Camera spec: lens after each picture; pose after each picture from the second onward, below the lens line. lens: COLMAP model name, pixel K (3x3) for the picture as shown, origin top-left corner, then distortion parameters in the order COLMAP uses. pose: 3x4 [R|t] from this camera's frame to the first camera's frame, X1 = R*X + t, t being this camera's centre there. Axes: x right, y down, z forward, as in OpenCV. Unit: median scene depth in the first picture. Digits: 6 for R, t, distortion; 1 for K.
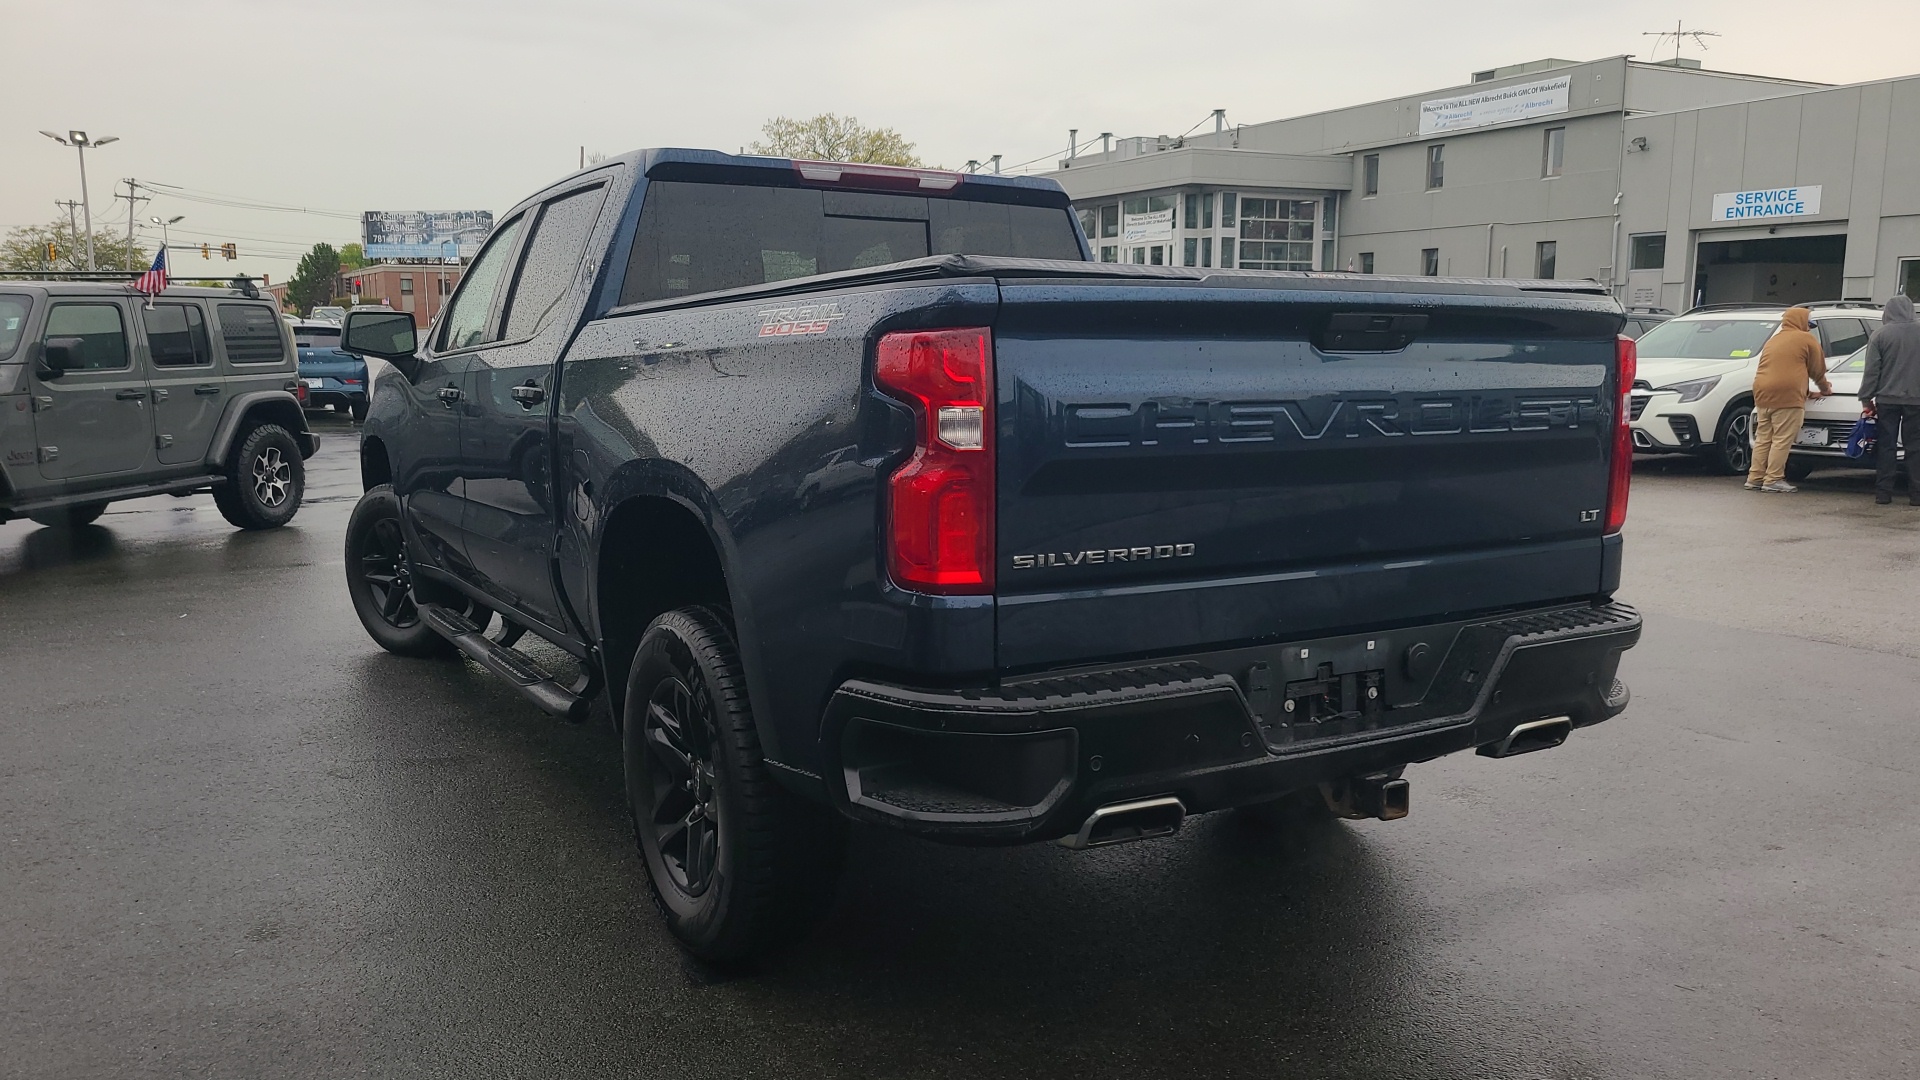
lens RADIAL K [[1432.9, 0, 955.0], [0, 1432.9, 544.0], [0, 0, 1]] dist [0.050816, -0.025402]
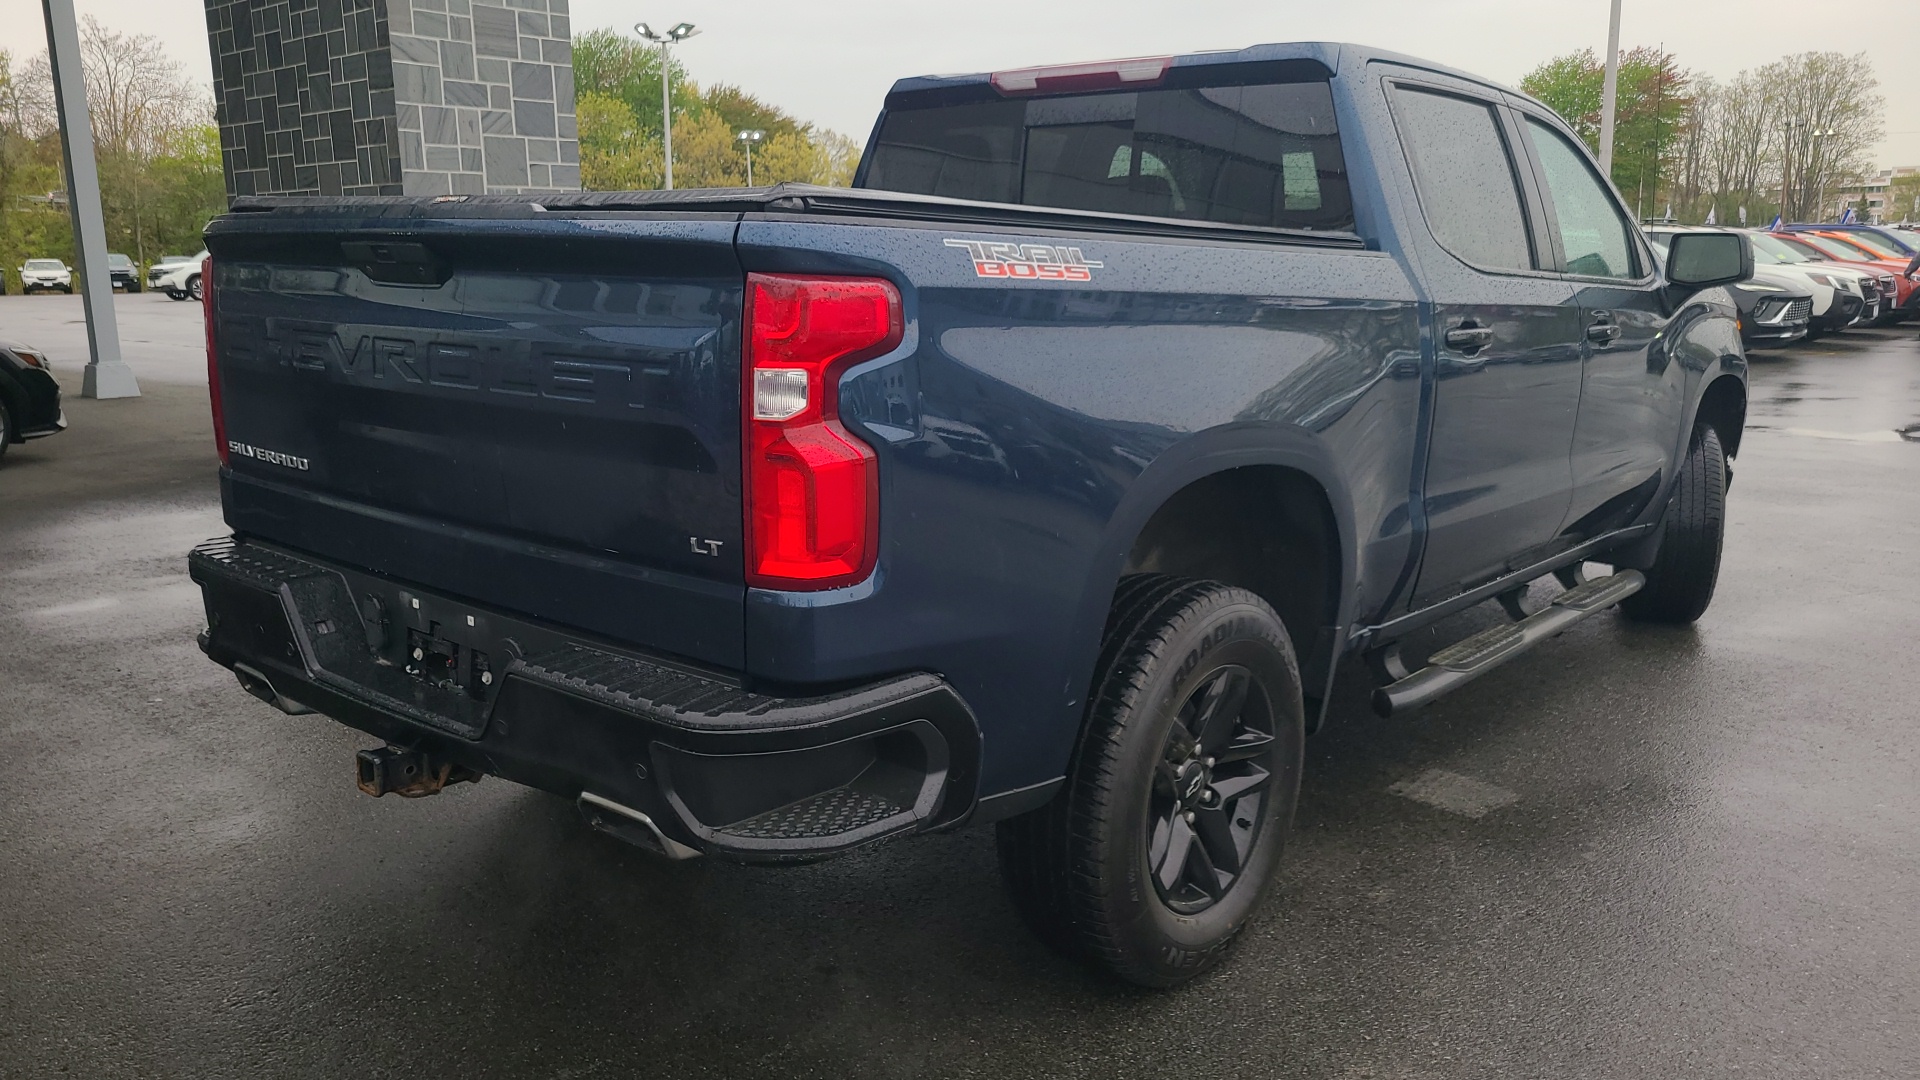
lens RADIAL K [[1432.9, 0, 971.3], [0, 1432.9, 542.2], [0, 0, 1]] dist [0.050816, -0.025402]
pose [[0.330519, 0.189159, -0.924649, 1.367893], [-0.131258, 0.979401, 0.153441, -0.174434], [0.934627, 0.070652, 0.348539, 1.111901]]
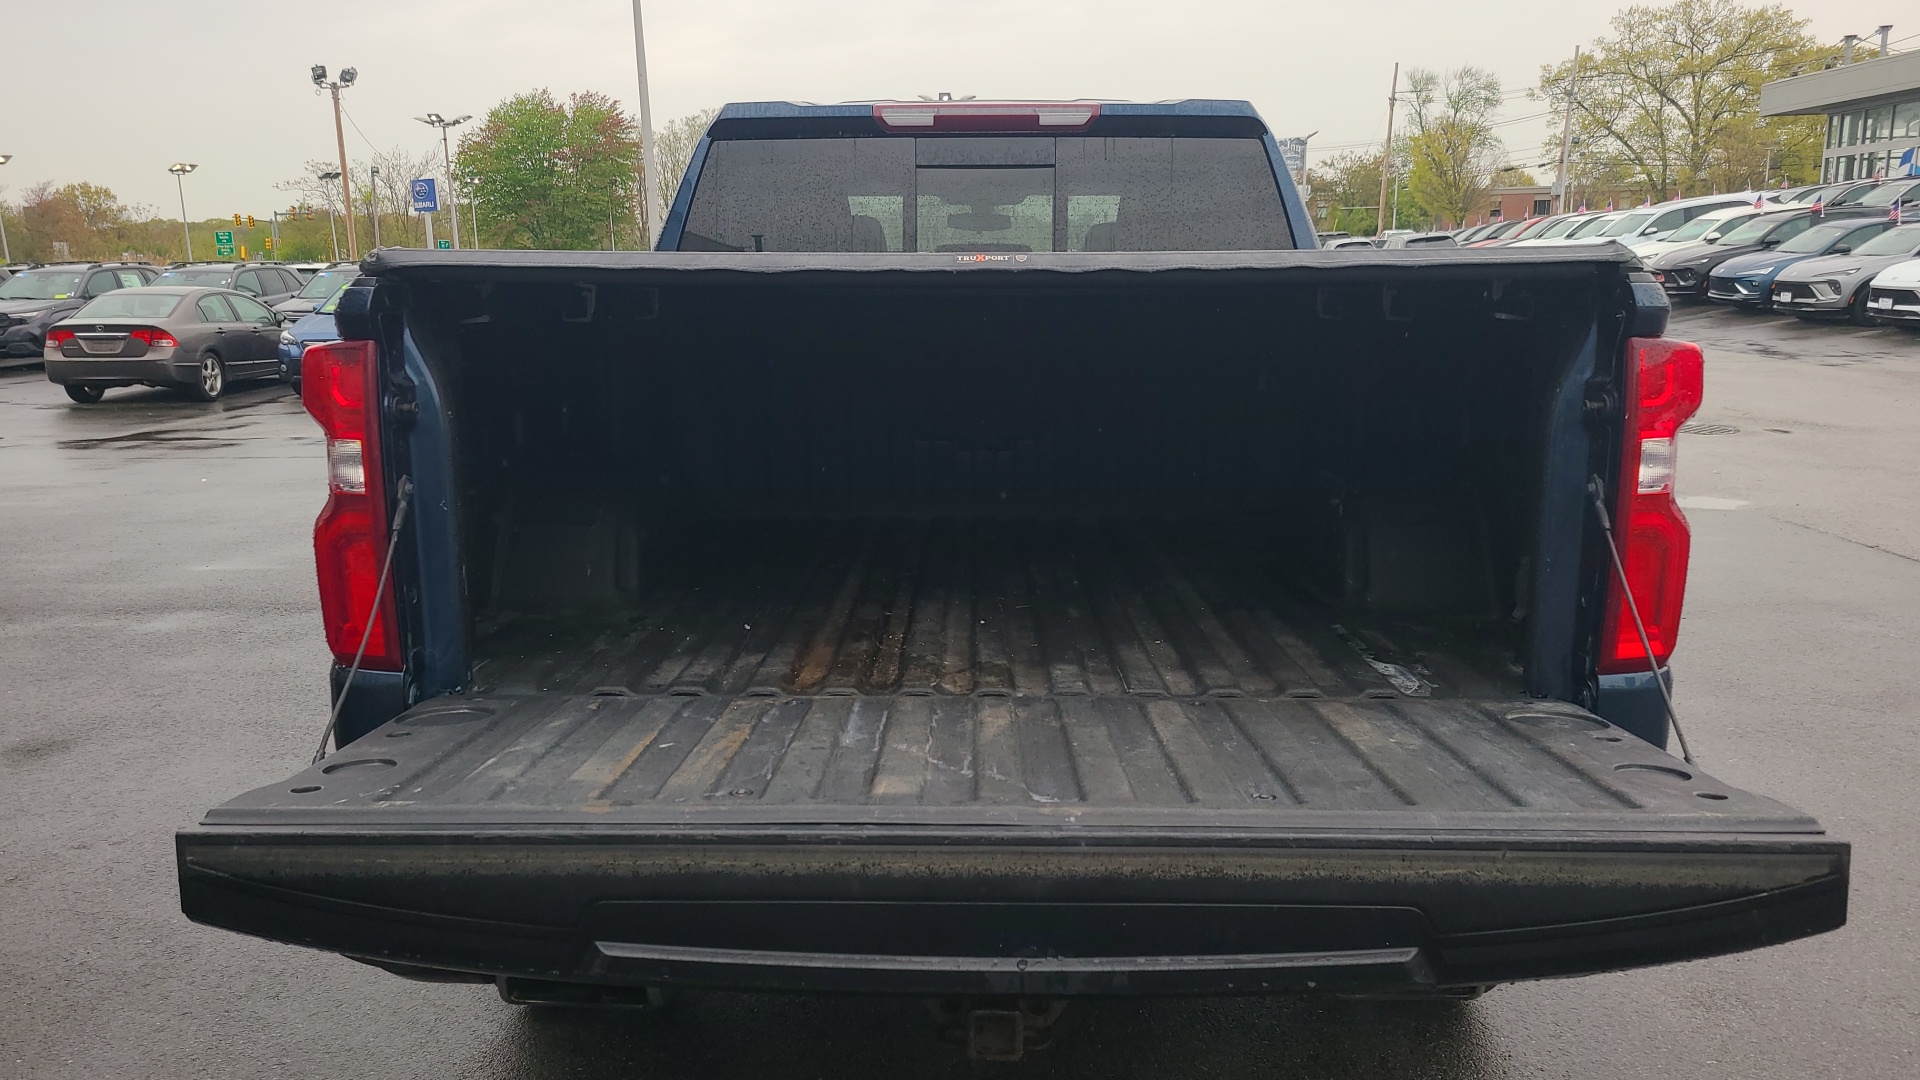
lens RADIAL K [[1432.9, 0, 951.0], [0, 1432.9, 544.5], [0, 0, 1]] dist [0.050816, -0.025402]
pose [[0.848204, 0.090033, -0.521962, 0.673888], [-0.063030, 0.995602, 0.069306, -0.106358], [0.525906, -0.025887, 0.850148, 0.450146]]
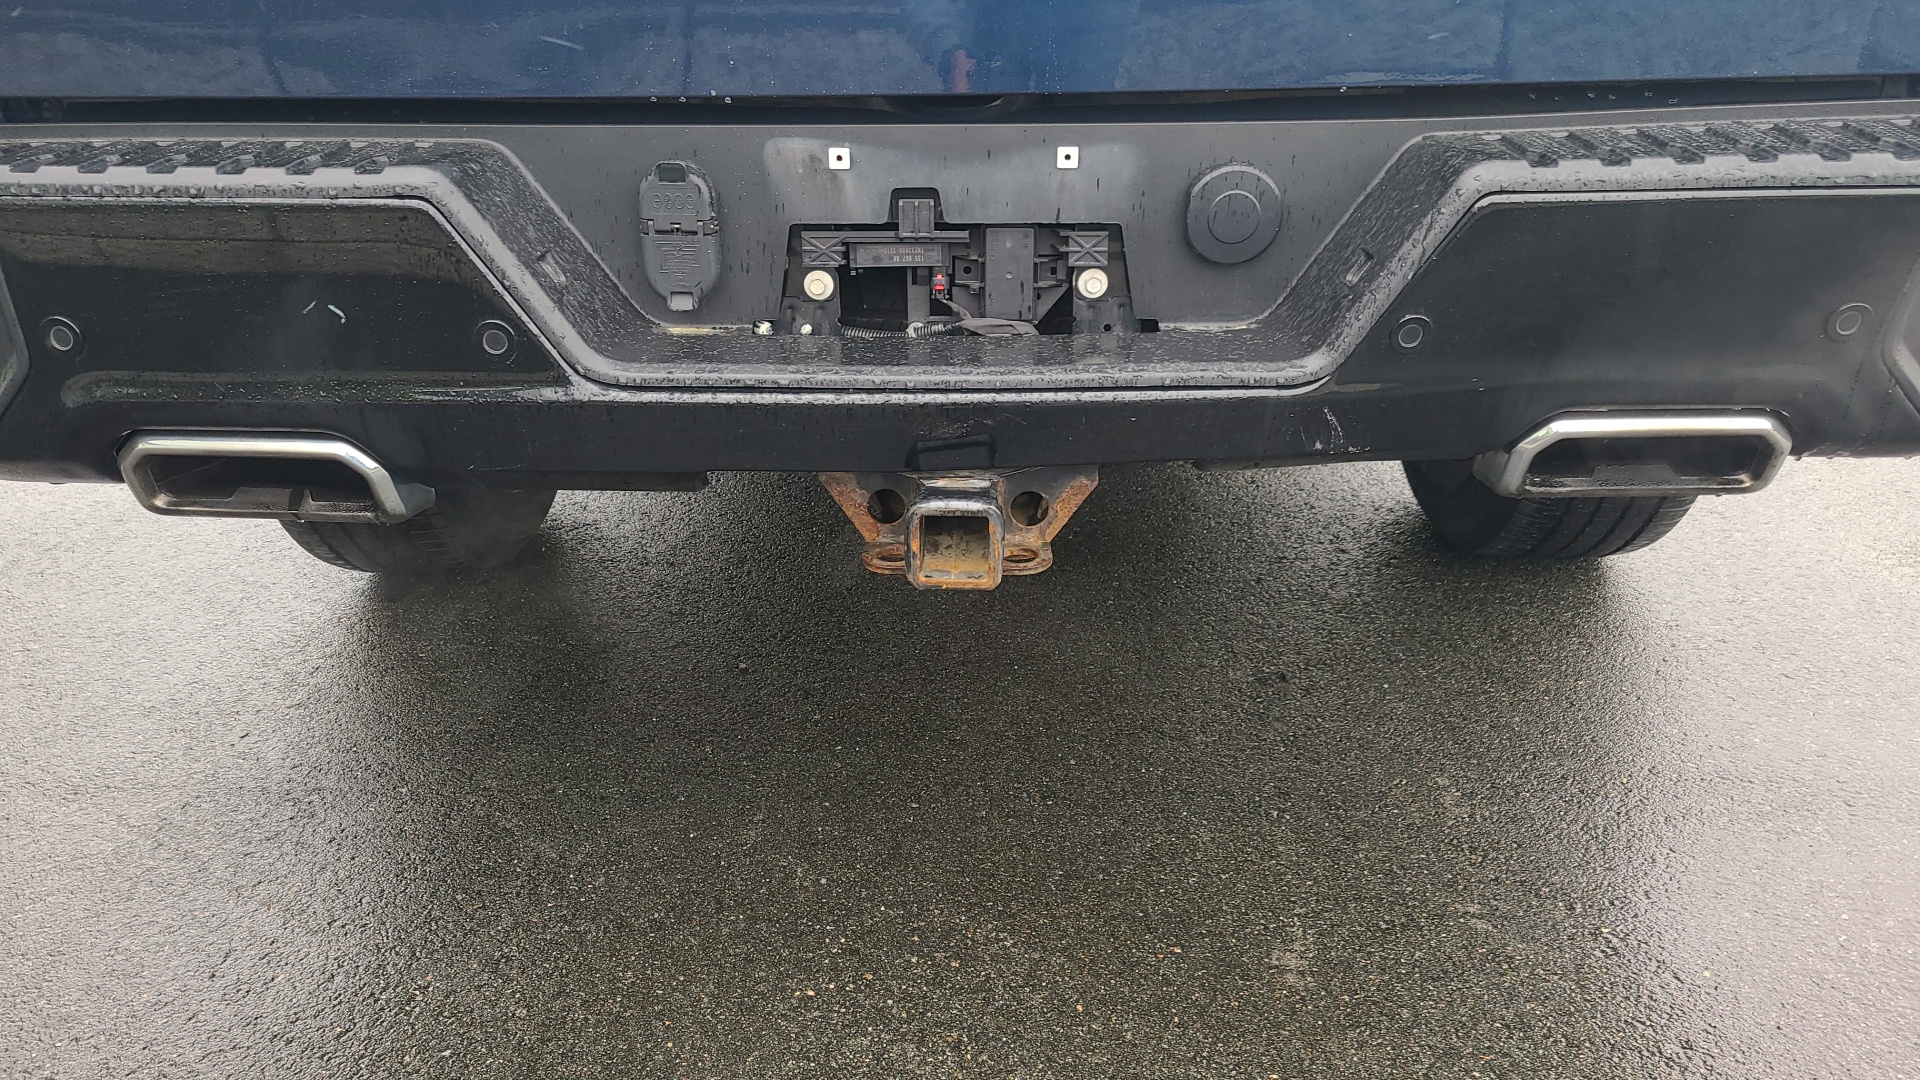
lens RADIAL K [[1432.9, 0, 952.9], [0, 1432.9, 531.8], [0, 0, 1]] dist [0.050816, -0.025402]
pose [[0.846129, 0.197887, -0.494881, 0.541772], [-0.051218, 0.954411, 0.294069, 0.061797], [0.530512, -0.223474, 0.817690, 0.731559]]
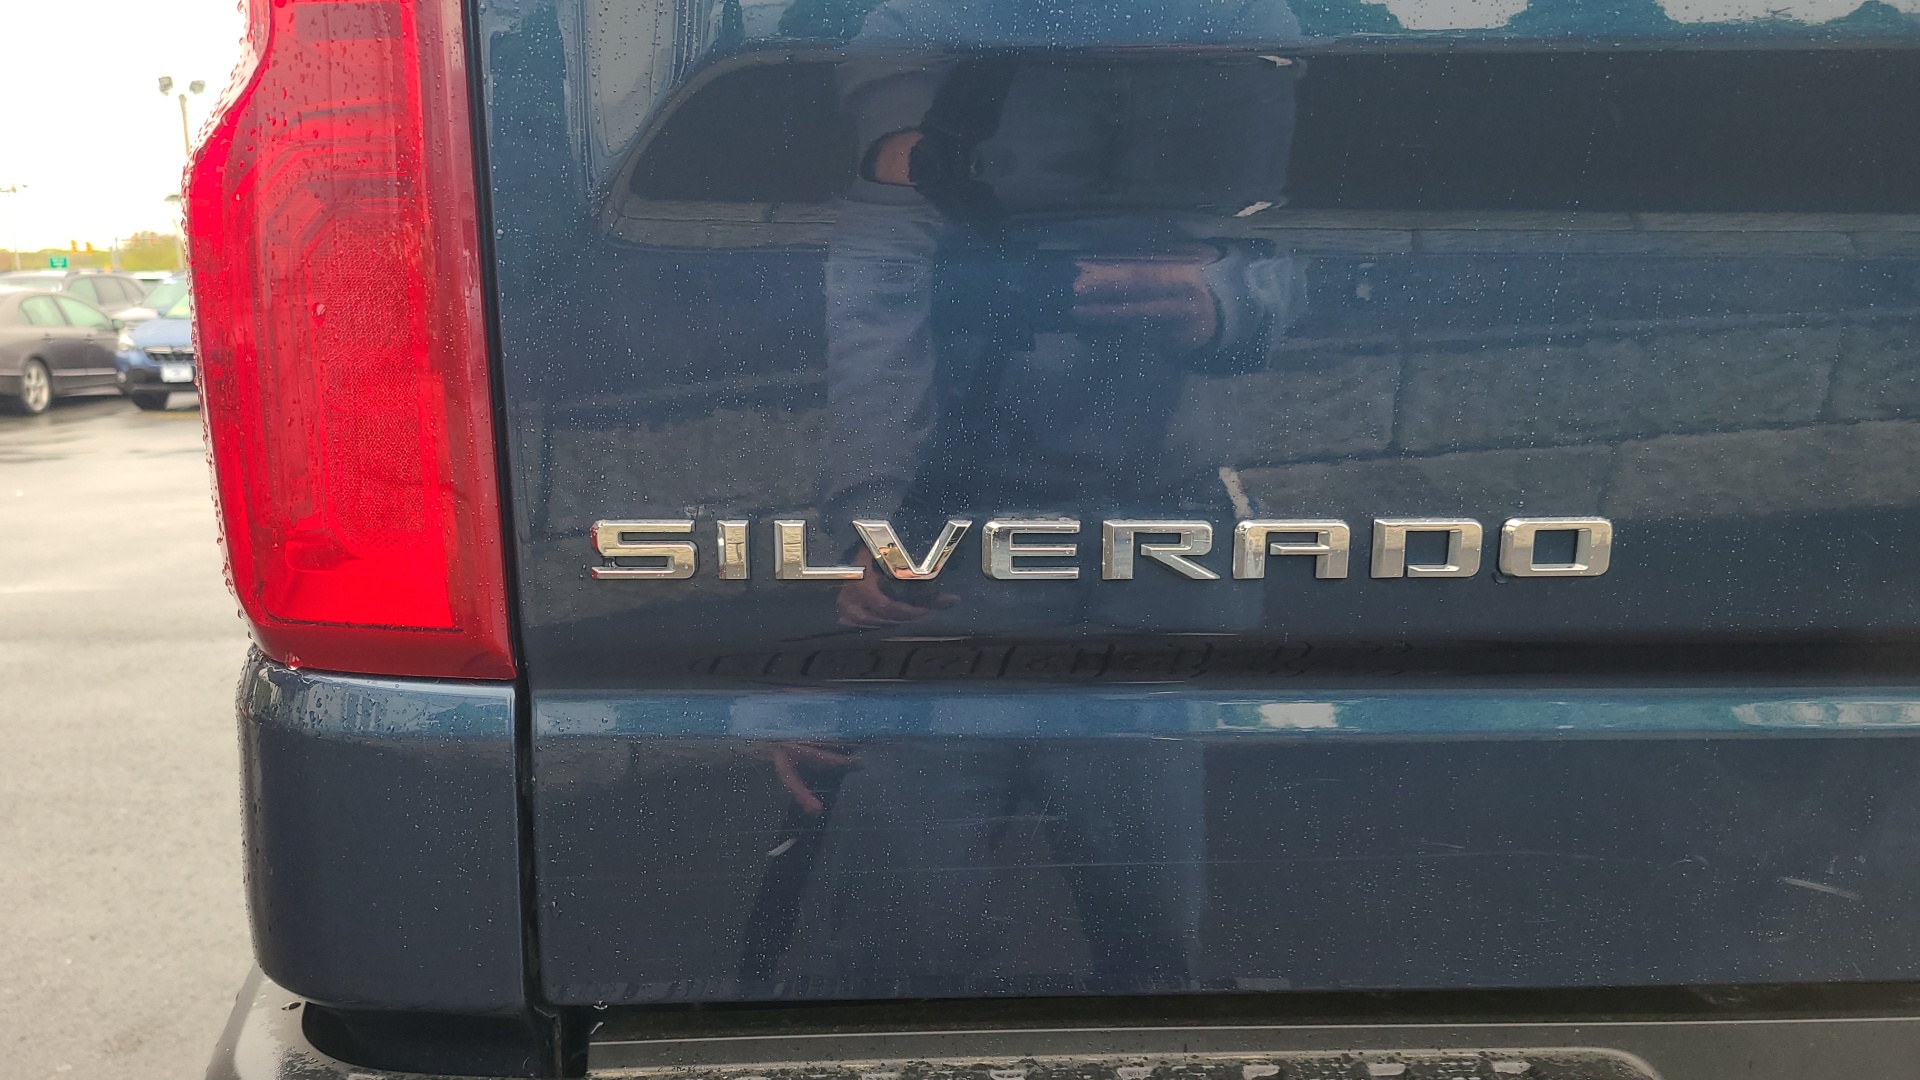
lens RADIAL K [[1432.9, 0, 947.4], [0, 1432.9, 530.9], [0, 0, 1]] dist [0.050816, -0.025402]
pose [[0.889962, 0.062968, -0.451667, 0.178822], [-0.055137, 0.998013, 0.030493, 0.000331], [0.452689, -0.002234, 0.891666, 0.790851]]
